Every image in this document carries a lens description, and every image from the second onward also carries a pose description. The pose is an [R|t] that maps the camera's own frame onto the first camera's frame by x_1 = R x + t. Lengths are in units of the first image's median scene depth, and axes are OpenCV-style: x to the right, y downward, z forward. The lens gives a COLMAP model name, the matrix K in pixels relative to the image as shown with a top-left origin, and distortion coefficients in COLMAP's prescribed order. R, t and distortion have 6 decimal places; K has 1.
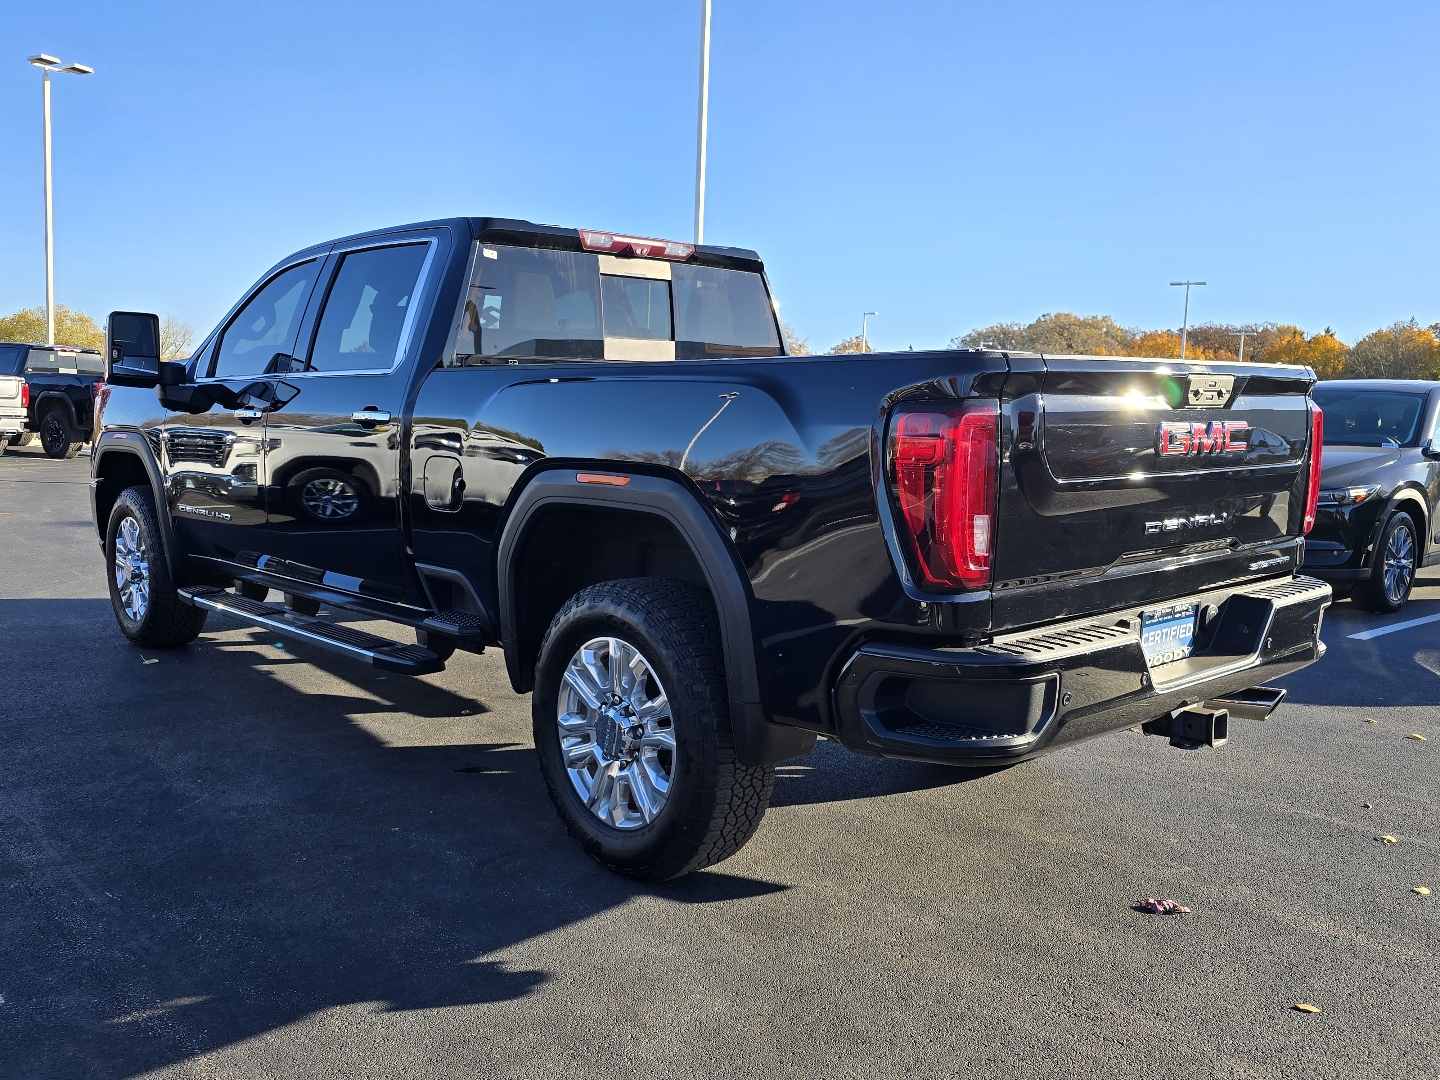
lens RADIAL K [[1225.3, 0, 712.2], [0, 1225.3, 533.3], [0, 0, 1]] dist [0.076218, -0.112060]
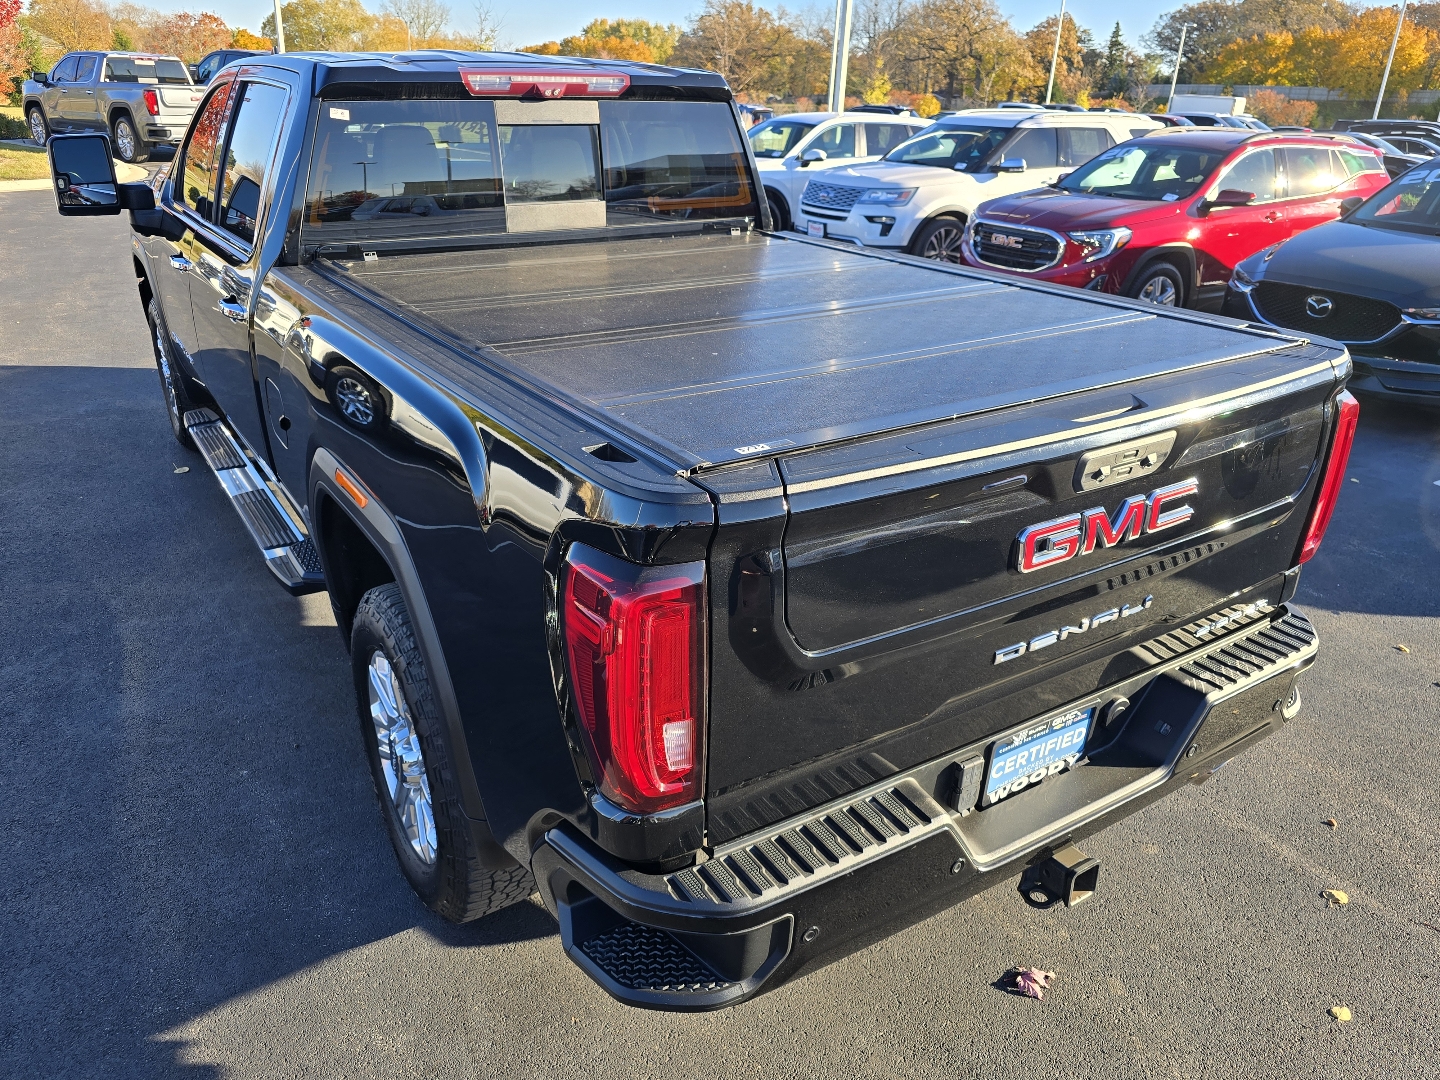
lens RADIAL K [[1044.0, 0, 723.3], [0, 1044.0, 531.8], [0, 0, 1]] dist [0.049709, -0.048861]
pose [[0.985481, 0.072020, -0.153751, 0.243985], [-0.023008, 0.953870, 0.299336, -0.216127], [0.168217, -0.291452, 0.941679, 0.364628]]
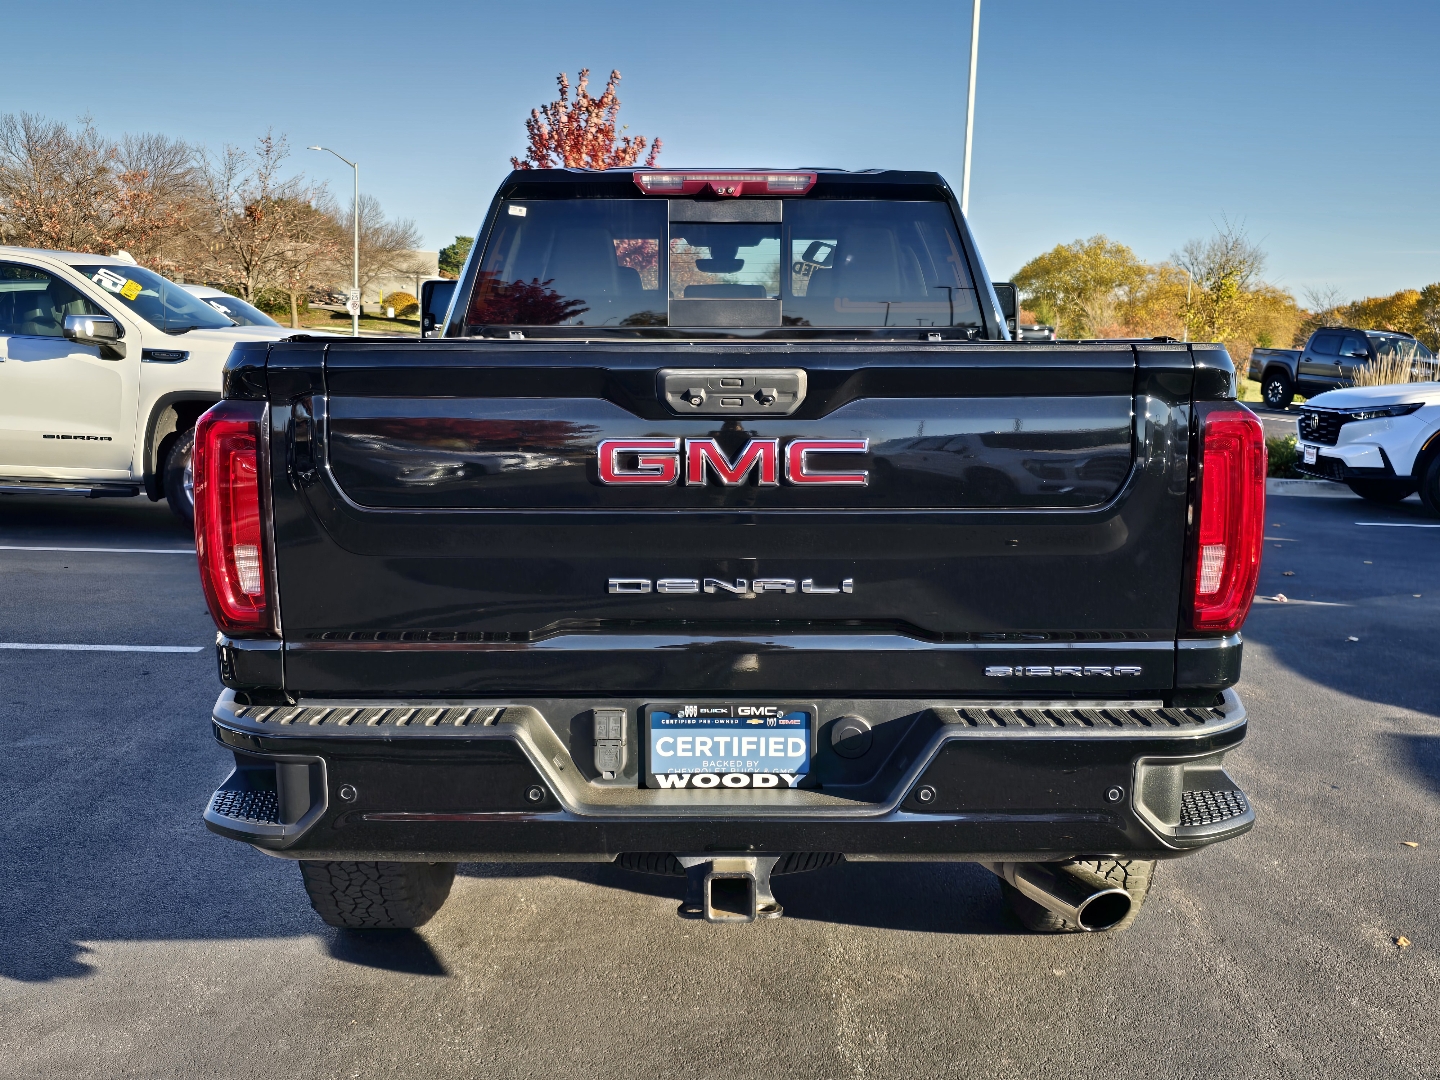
lens RADIAL K [[1461.4, 0, 720.0], [0, 1461.4, 540.0], [0, 0, 1]] dist [0.286259, -0.564096]
pose [[0.735720, 0.088194, -0.671519, 0.823793], [-0.069239, 0.996085, 0.054962, -0.069406], [0.673737, 0.006059, 0.738946, 0.362941]]
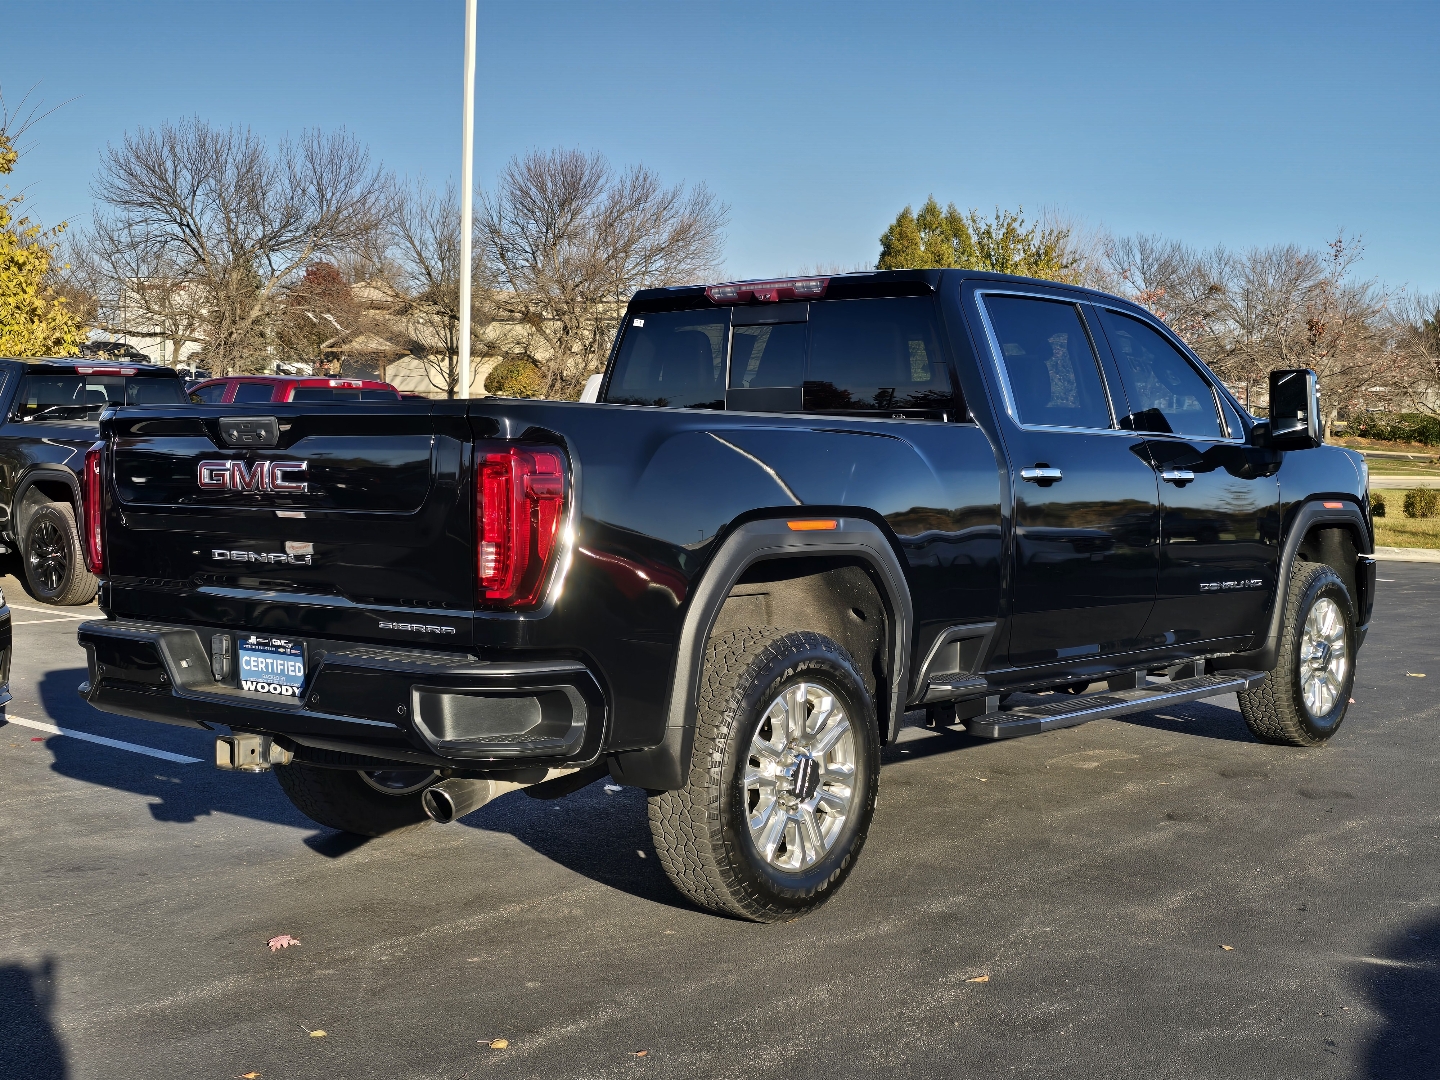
lens RADIAL K [[1777.8, 0, 720.0], [0, 1777.8, 540.0], [0, 0, 1]] dist [0.142666, -0.024132]
pose [[0.138348, 0.038133, -0.989649, 1.750030], [-0.113705, 0.993263, 0.022377, -0.091239], [0.983835, 0.109432, 0.141752, 1.049235]]
